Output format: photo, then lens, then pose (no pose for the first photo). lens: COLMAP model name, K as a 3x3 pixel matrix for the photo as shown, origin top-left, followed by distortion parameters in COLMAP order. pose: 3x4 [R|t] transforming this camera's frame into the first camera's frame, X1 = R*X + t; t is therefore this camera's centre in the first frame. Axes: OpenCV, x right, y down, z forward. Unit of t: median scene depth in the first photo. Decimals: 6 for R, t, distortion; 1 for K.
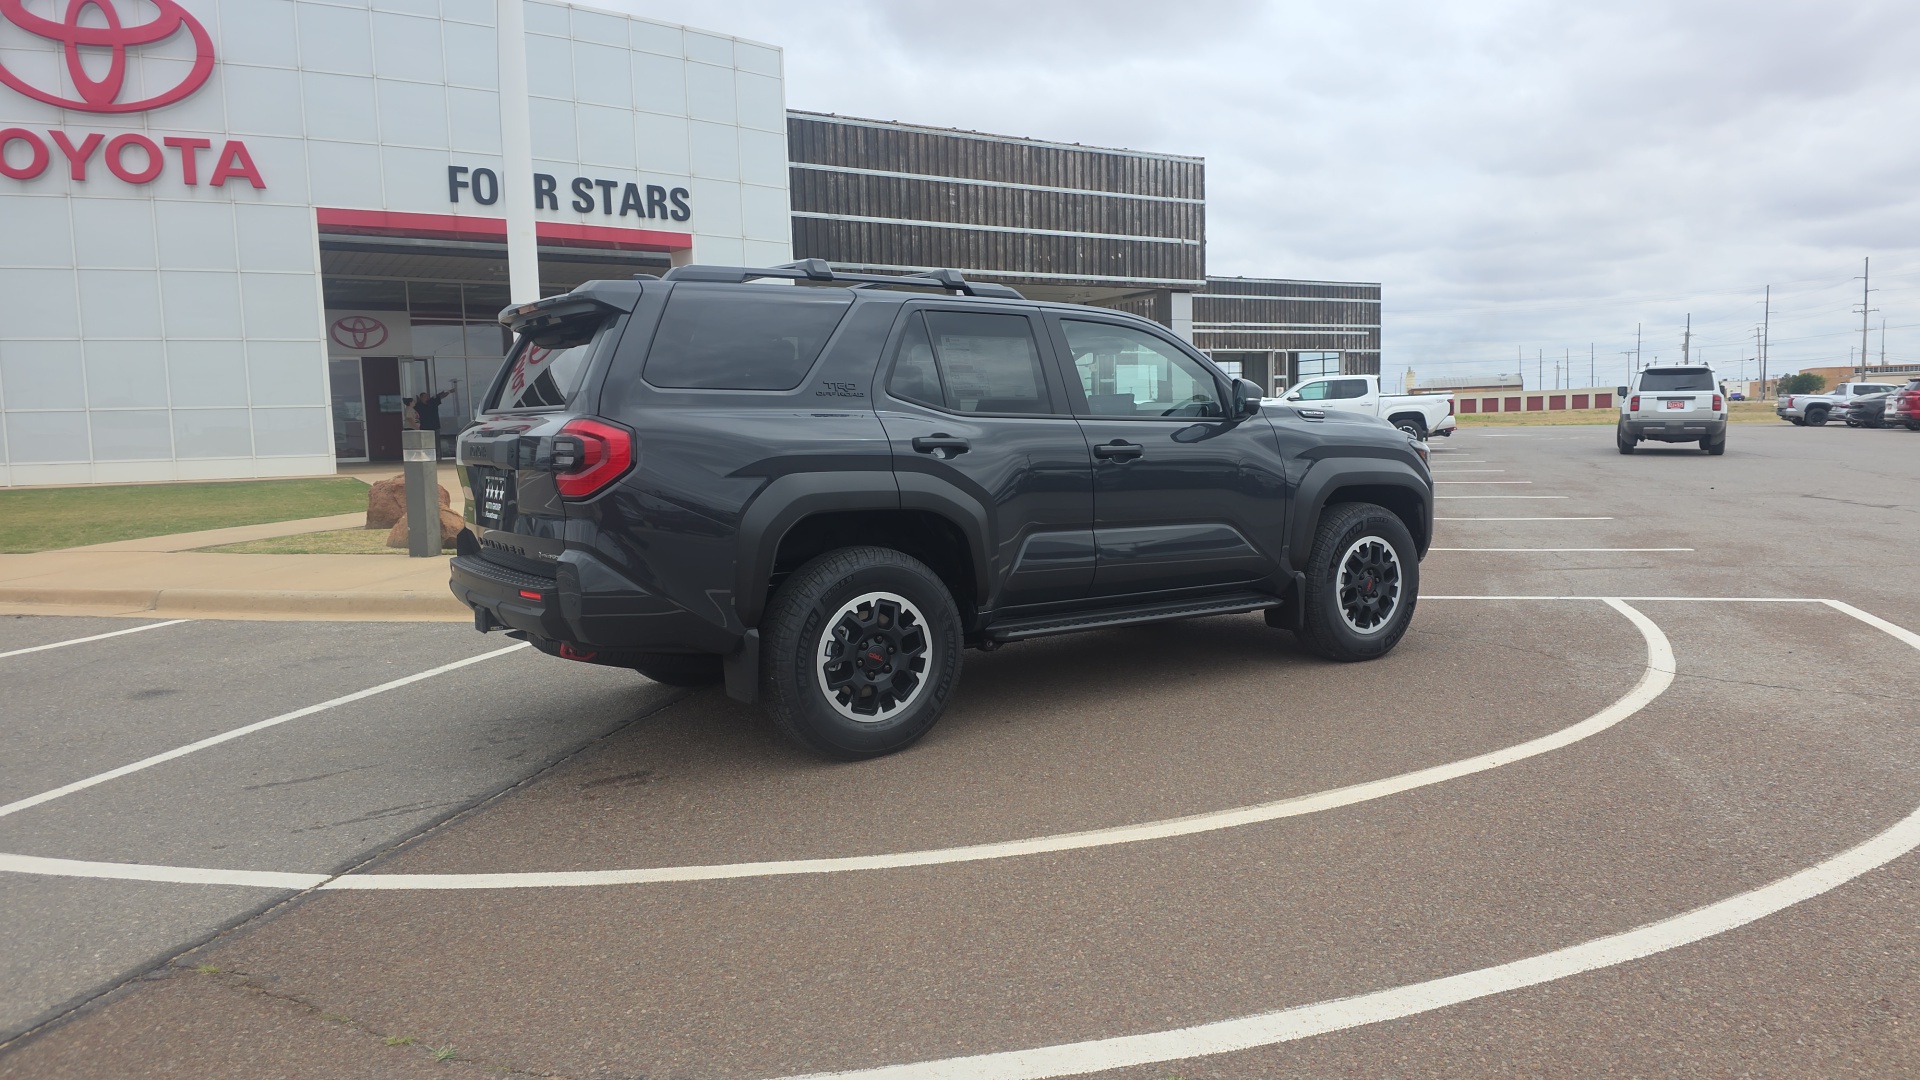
lens RADIAL K [[1283.0, 0, 1056.7], [0, 1283.0, 542.9], [0, 0, 1]] dist [0.062413, -0.061262]
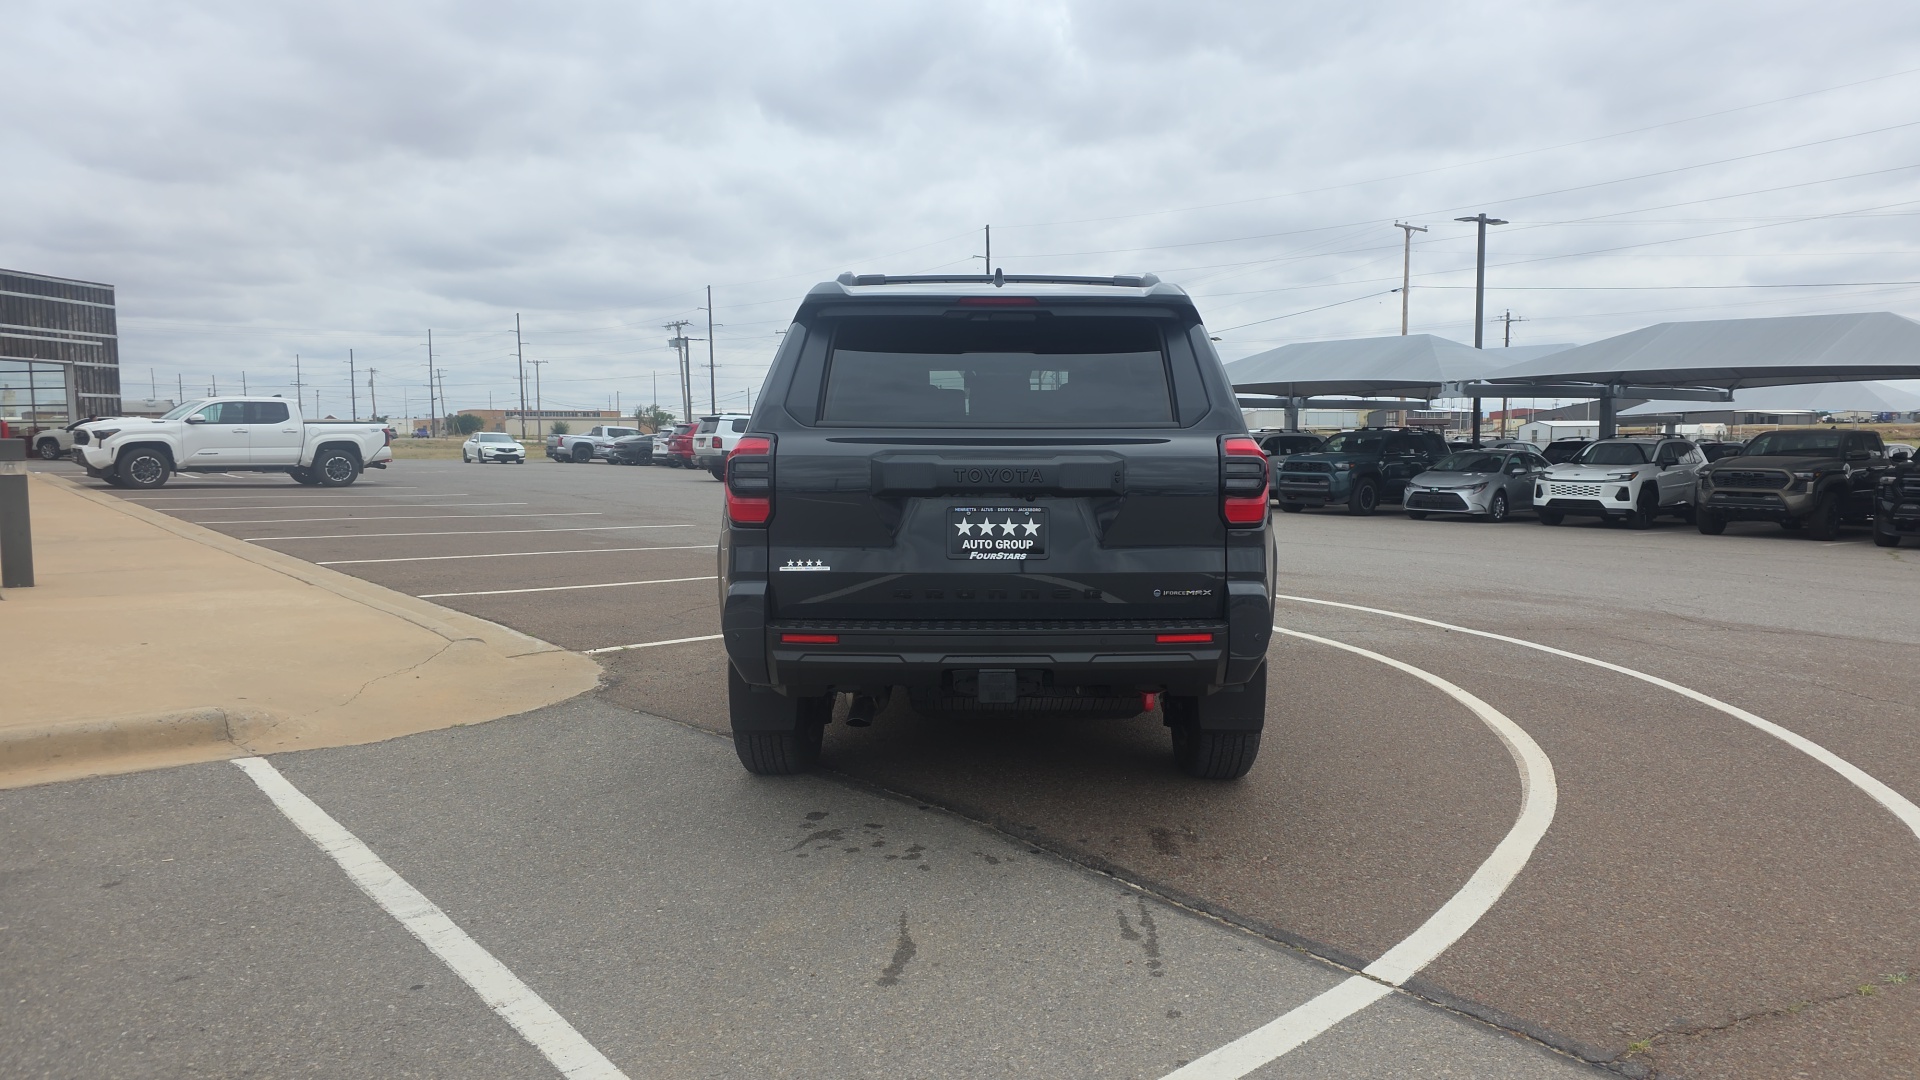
lens RADIAL K [[1276.4, 0, 1001.7], [0, 1276.4, 550.7], [0, 0, 1]] dist [0.064407, -0.058179]
pose [[0.581924, -0.046790, 0.811896, -0.107225], [0.064067, 0.997878, 0.011588, -0.003309], [-0.810716, 0.045272, 0.583687, 0.054630]]
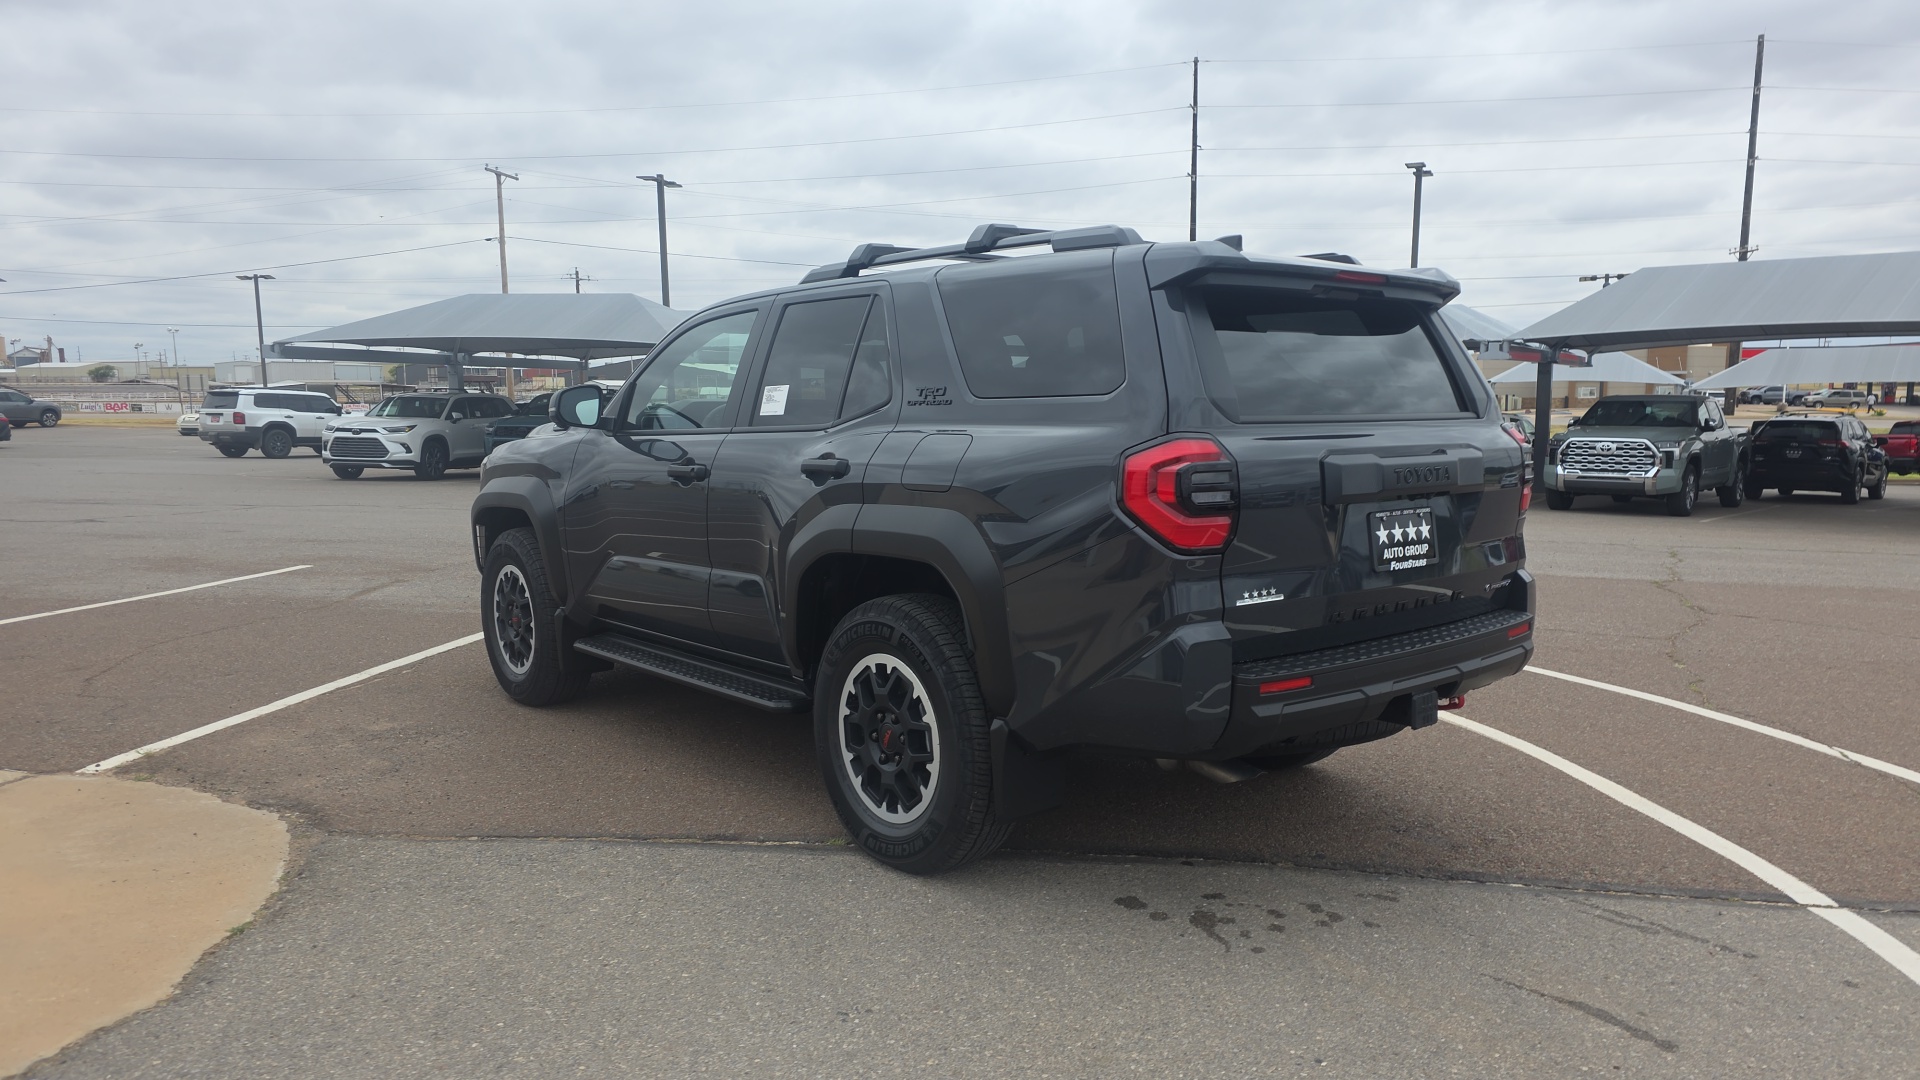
lens RADIAL K [[1288.4, 0, 966.1], [0, 1288.4, 568.8], [0, 0, 1]] dist [0.061758, -0.062714]
pose [[-0.104313, -0.108160, 0.988646, -0.112045], [0.096079, 0.988323, 0.118262, -0.012720], [-0.989893, 0.107324, -0.092703, 0.131961]]
